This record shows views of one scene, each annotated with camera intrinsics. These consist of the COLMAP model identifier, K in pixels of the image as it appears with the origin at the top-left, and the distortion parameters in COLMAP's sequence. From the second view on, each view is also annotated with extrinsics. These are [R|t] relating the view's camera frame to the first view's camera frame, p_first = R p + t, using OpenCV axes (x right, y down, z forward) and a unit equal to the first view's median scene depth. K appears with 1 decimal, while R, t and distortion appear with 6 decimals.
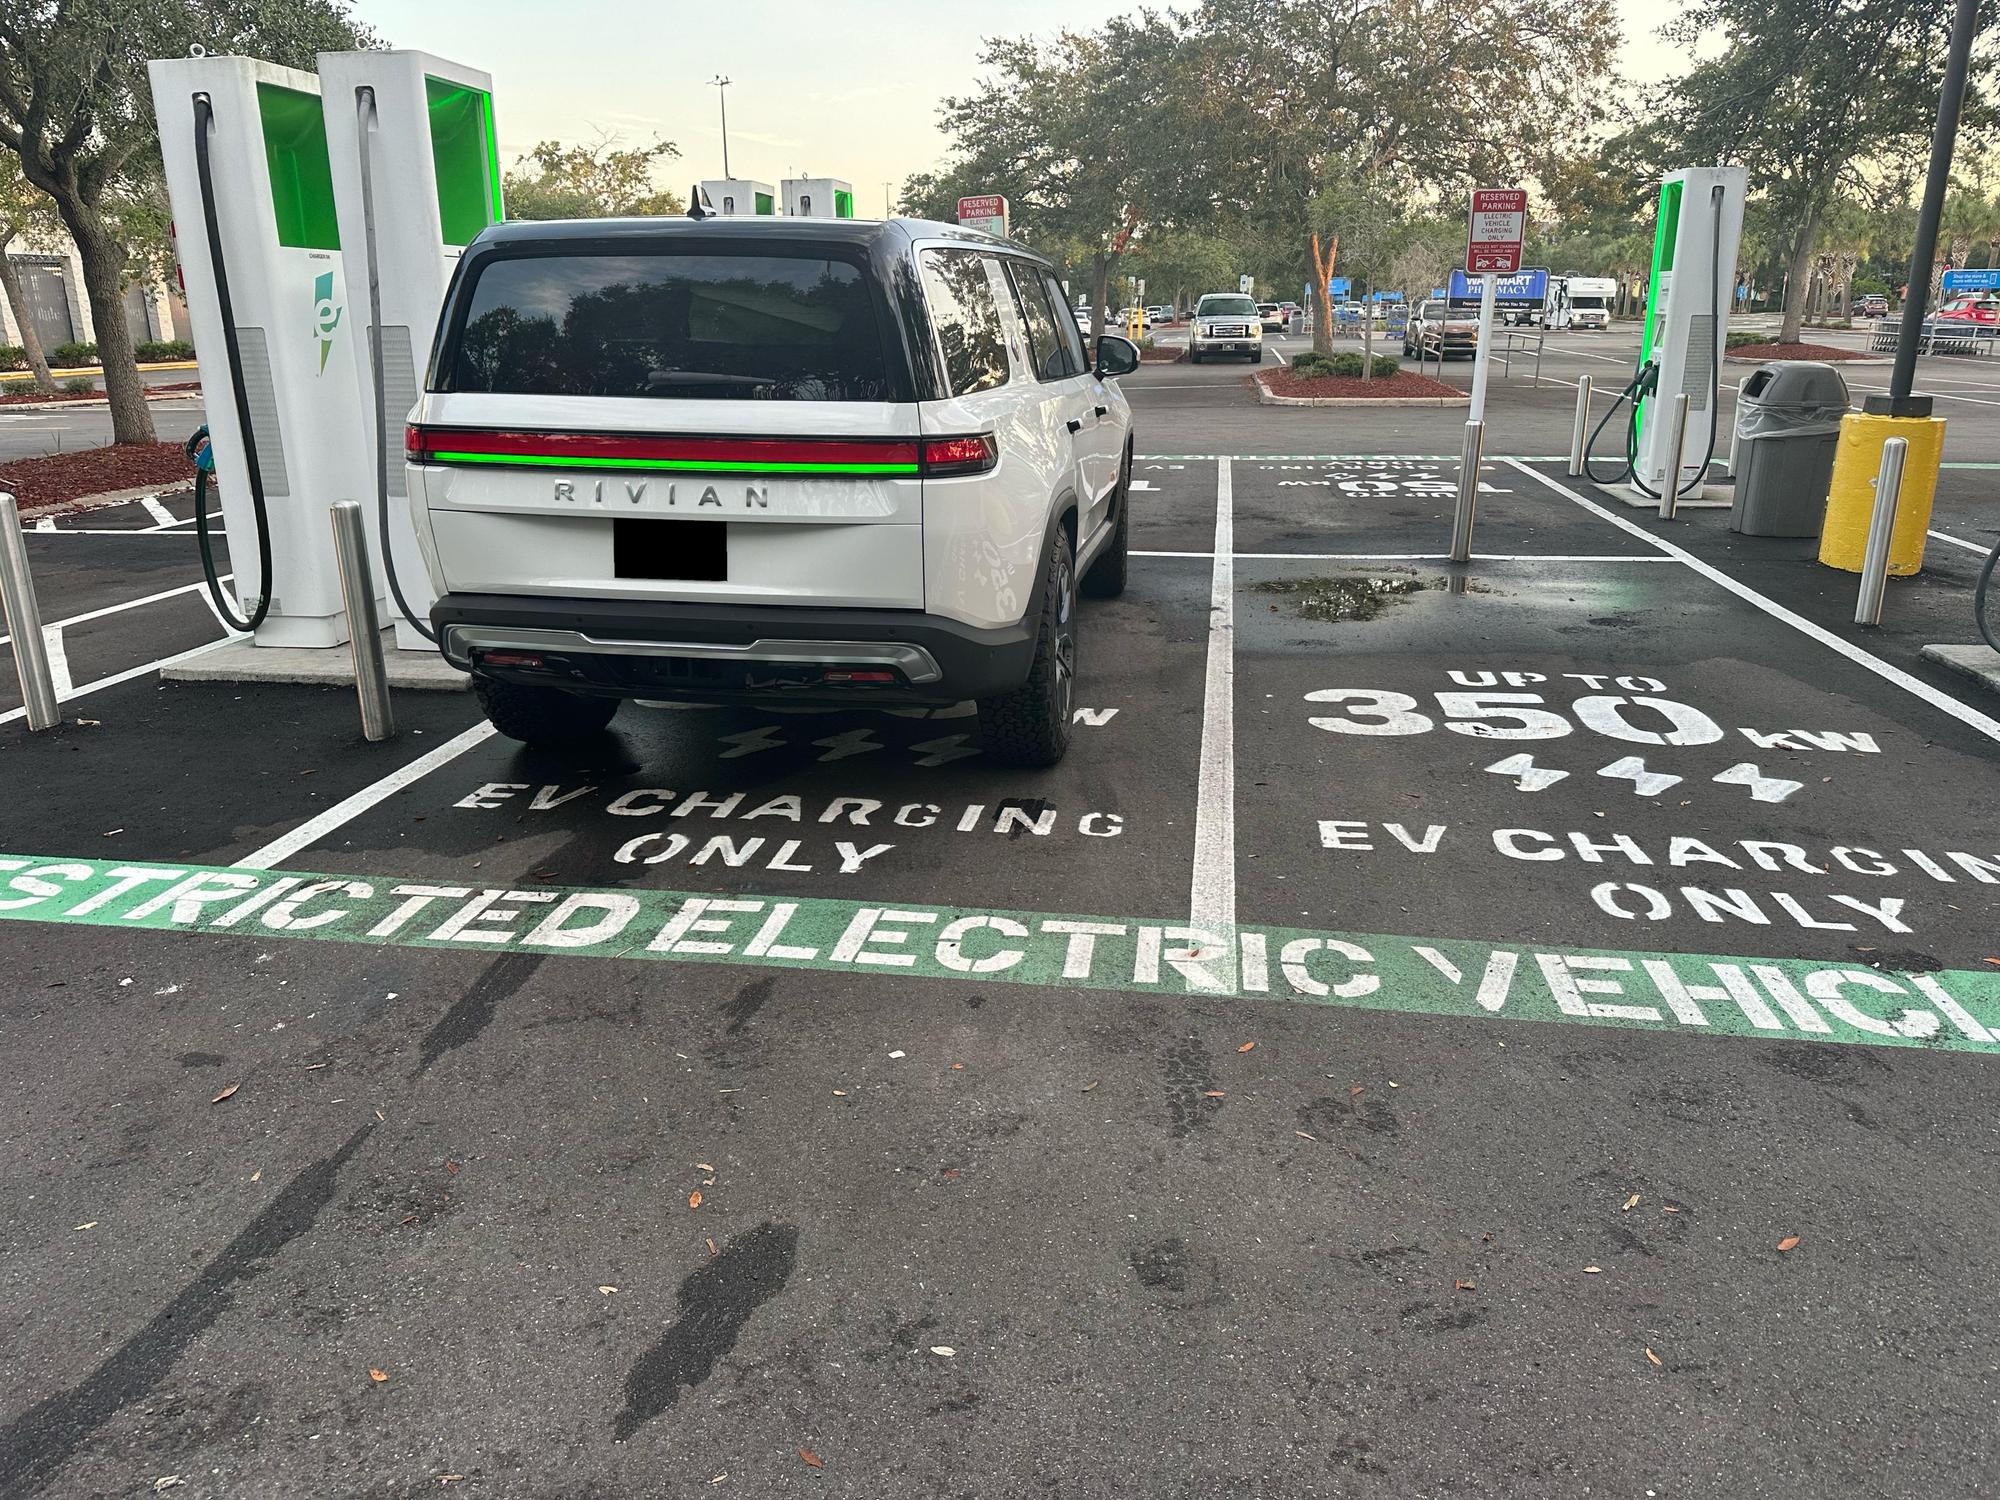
lens RADIAL K [[1454.3, 0, 1000.0], [0, 1454.3, 750.0], [0, 0, 1]] dist [0.004332, 0.000831]
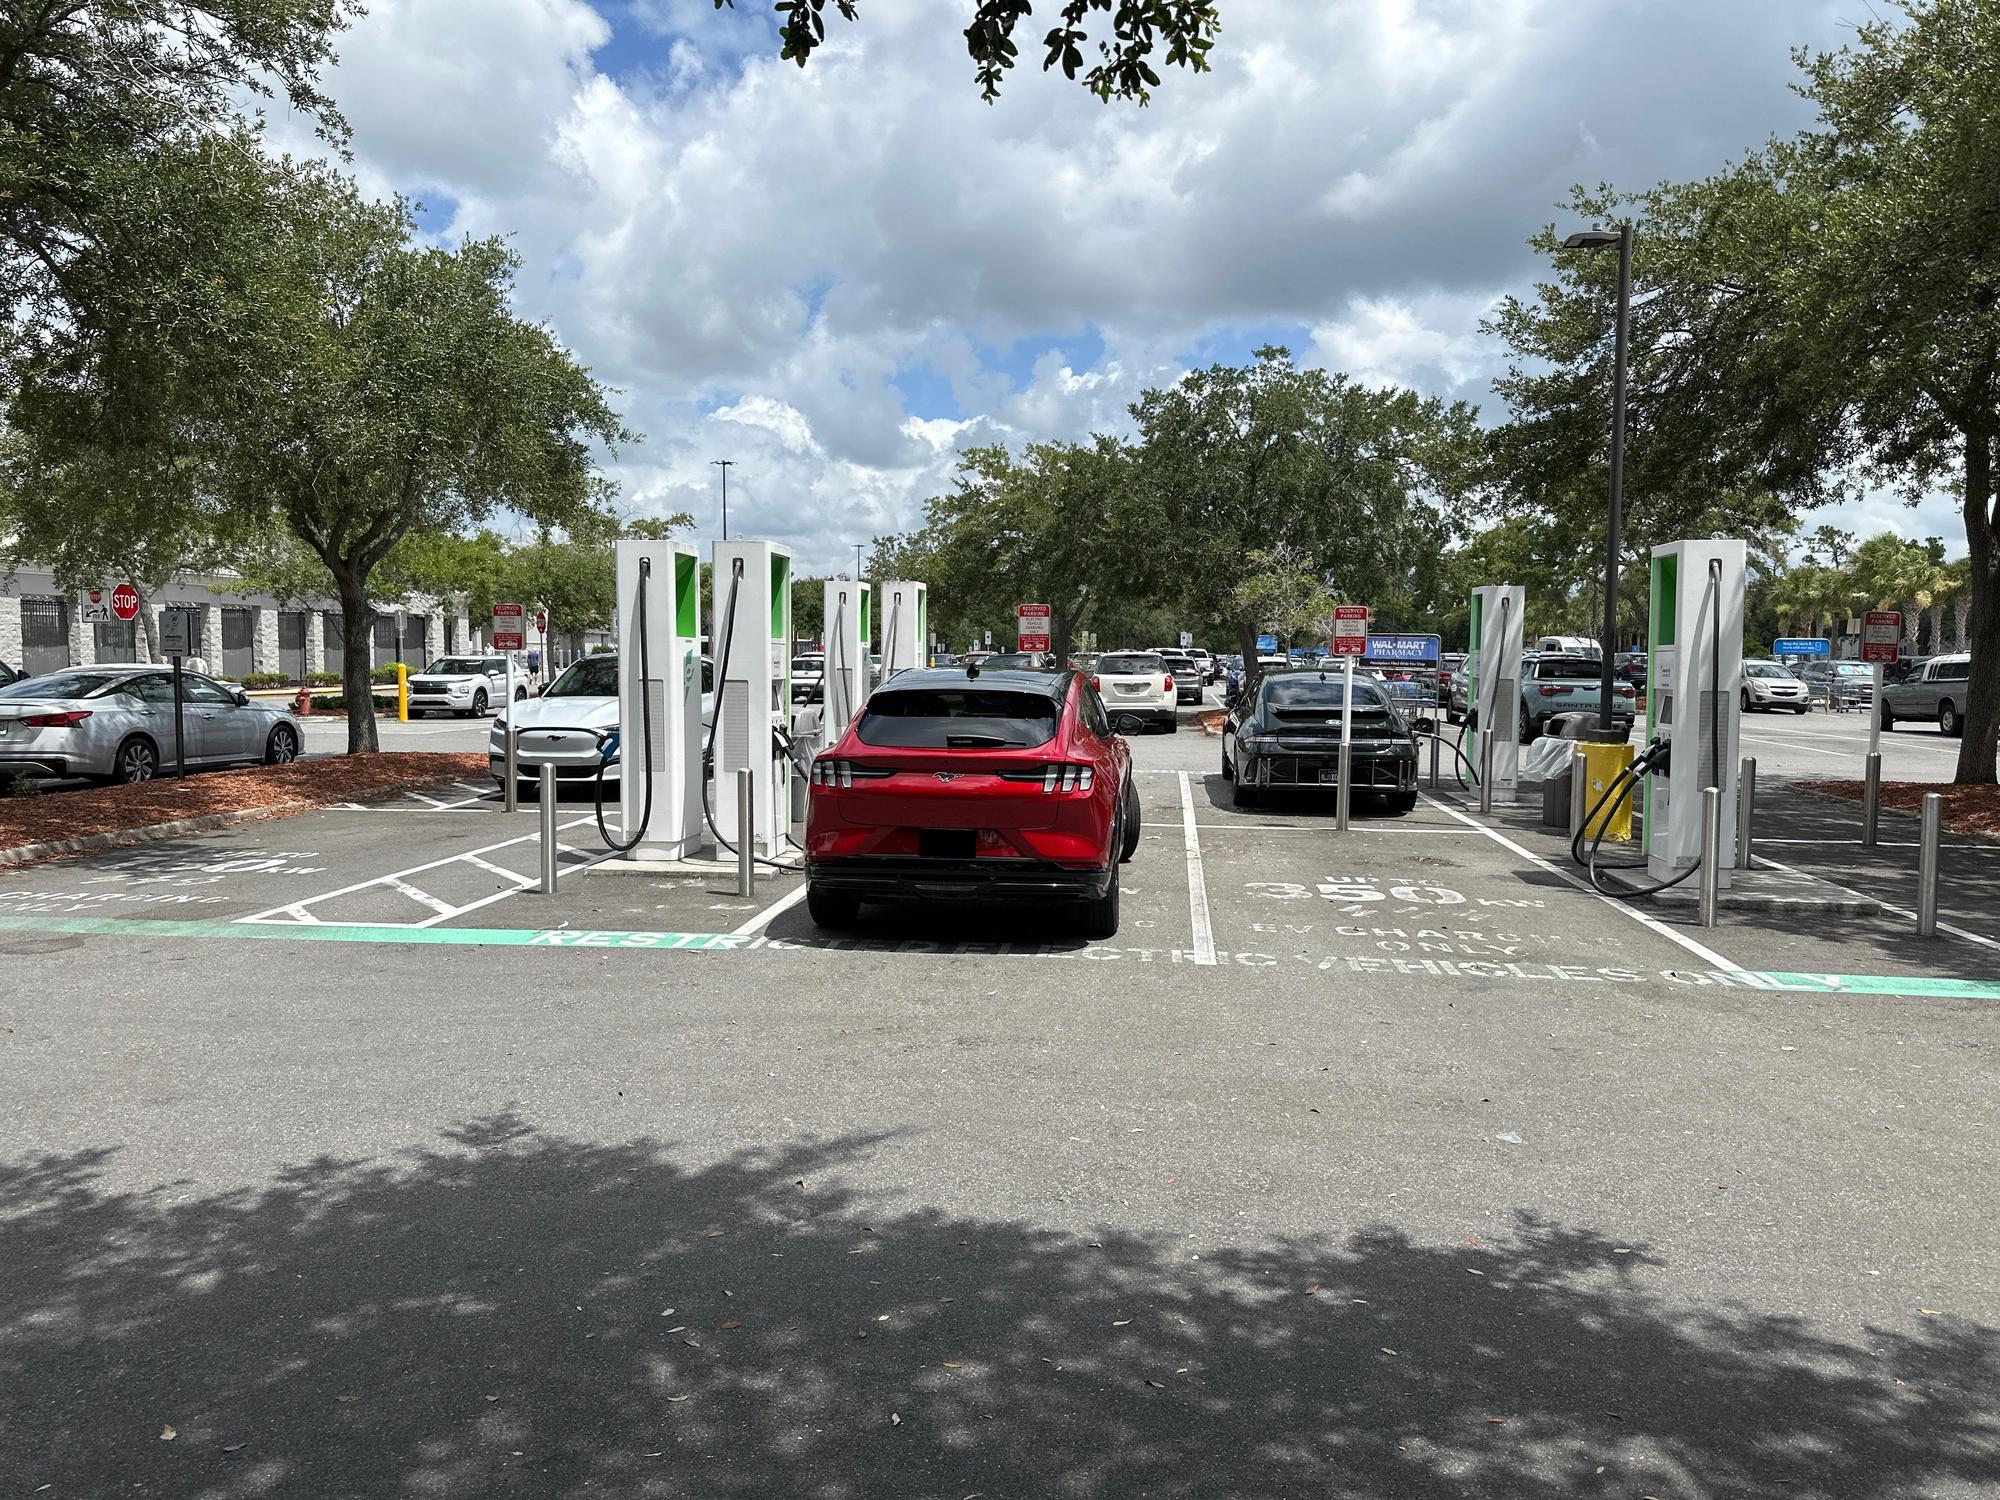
lens RADIAL K [[1454.3, 0, 1000.0], [0, 1454.3, 750.0], [0, 0, 1]] dist [0.004332, 0.000831]
pose [[0.999298, 0.012163, 0.035421, -0.152856], [-0.003633, 0.972817, -0.231546, 0.210635], [-0.037275, 0.231255, 0.972179, -0.750670]]
